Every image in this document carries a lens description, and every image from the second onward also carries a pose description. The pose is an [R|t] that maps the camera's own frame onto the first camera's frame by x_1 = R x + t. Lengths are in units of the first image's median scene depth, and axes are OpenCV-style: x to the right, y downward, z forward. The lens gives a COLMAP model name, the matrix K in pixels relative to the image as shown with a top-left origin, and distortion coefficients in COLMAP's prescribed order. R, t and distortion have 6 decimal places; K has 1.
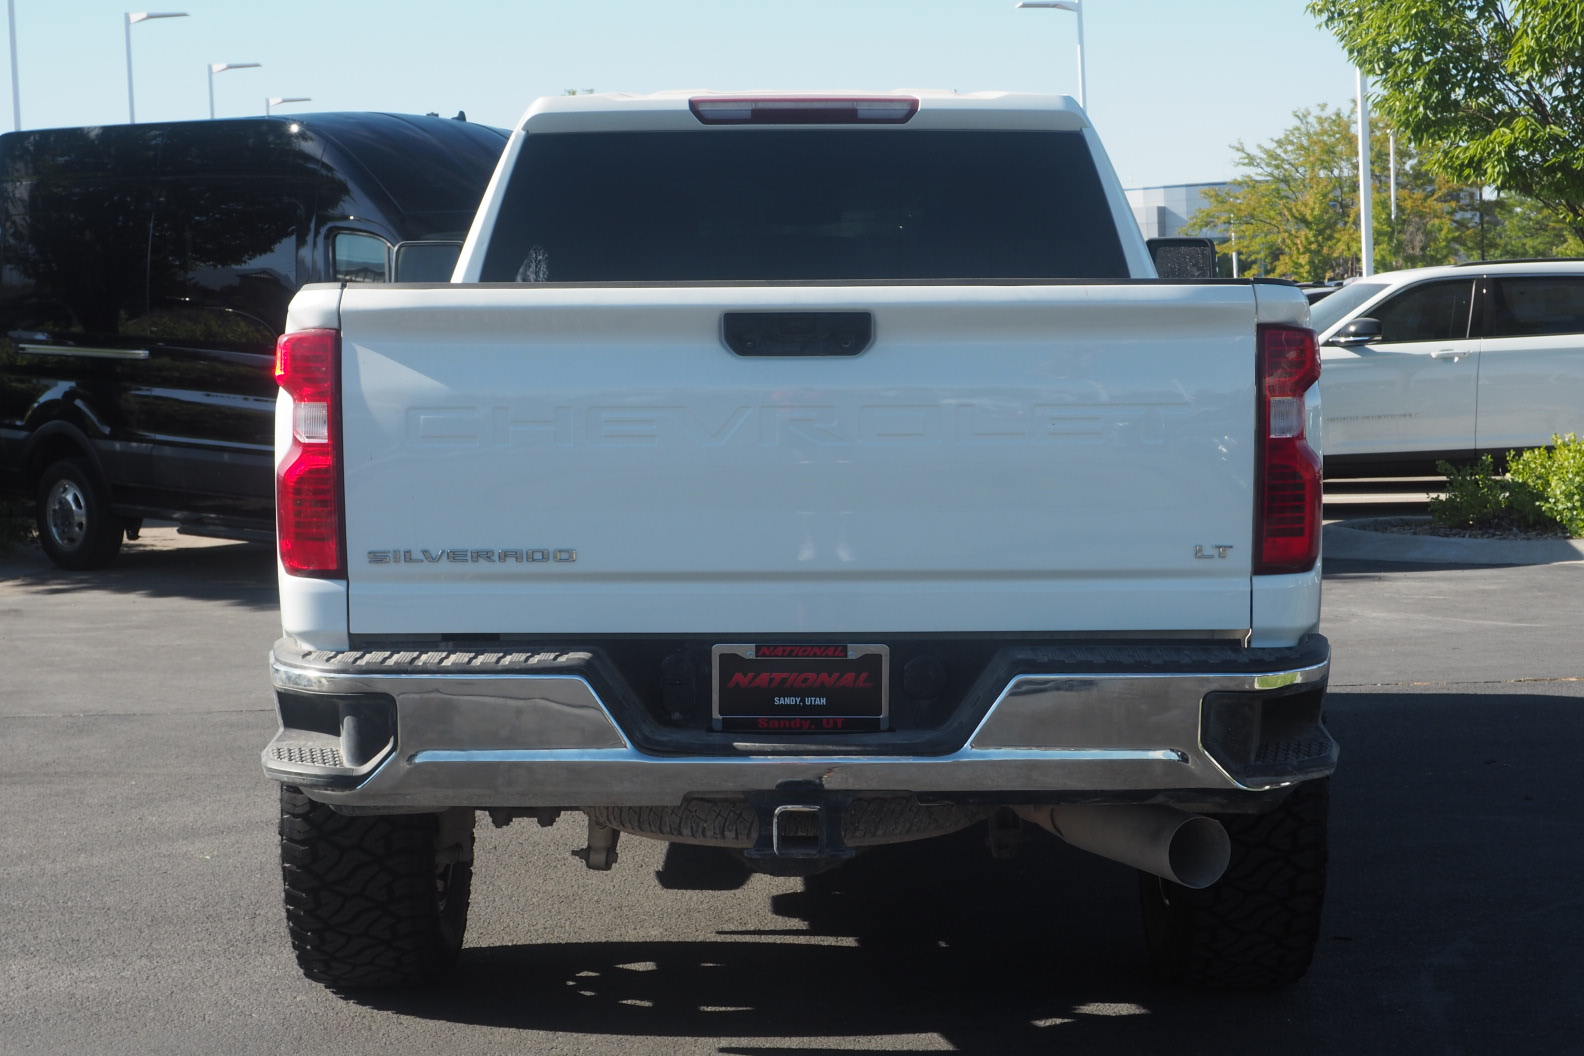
lens RADIAL K [[2987.7, 0, 793.1], [0, 2987.7, 529.4], [0, 0, 1]] dist [0.043617, 0.325133]
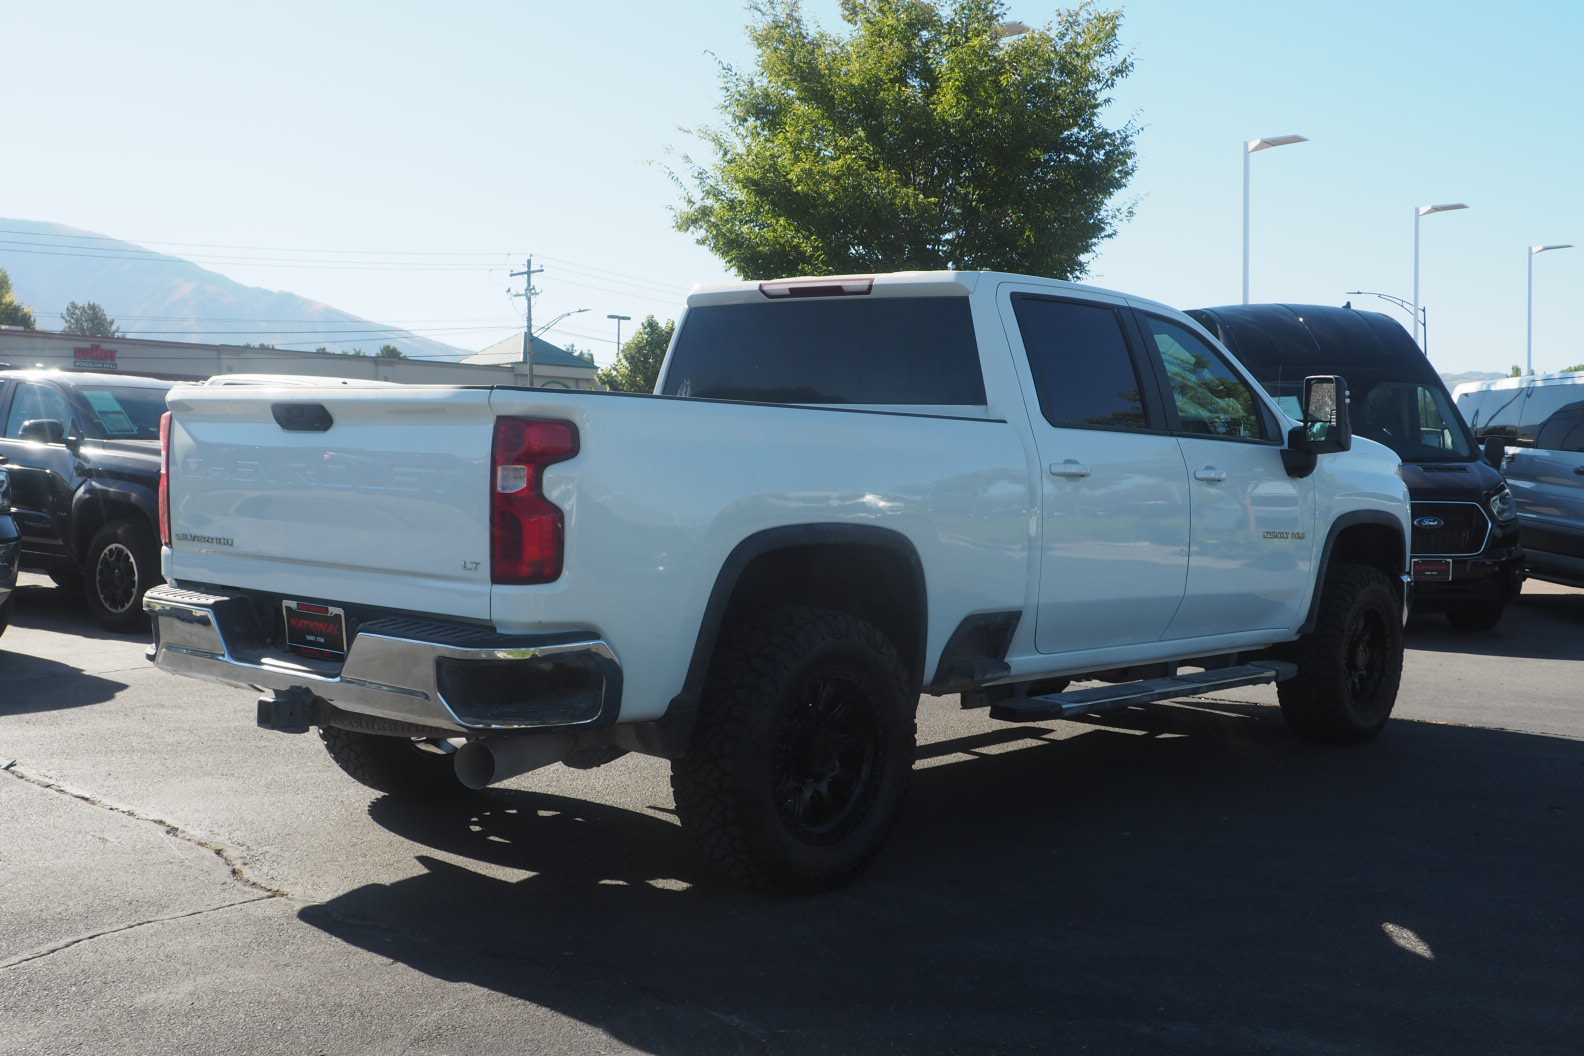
lens RADIAL K [[1893.2, 0, 902.8], [0, 1893.2, 526.2], [0, 0, 1]] dist [0.001132, -0.010090]
pose [[0.796994, 0.058727, -0.601126, 0.887584], [-0.075478, 0.997144, -0.002655, -0.026431], [0.599253, 0.047488, 0.799150, 0.355741]]
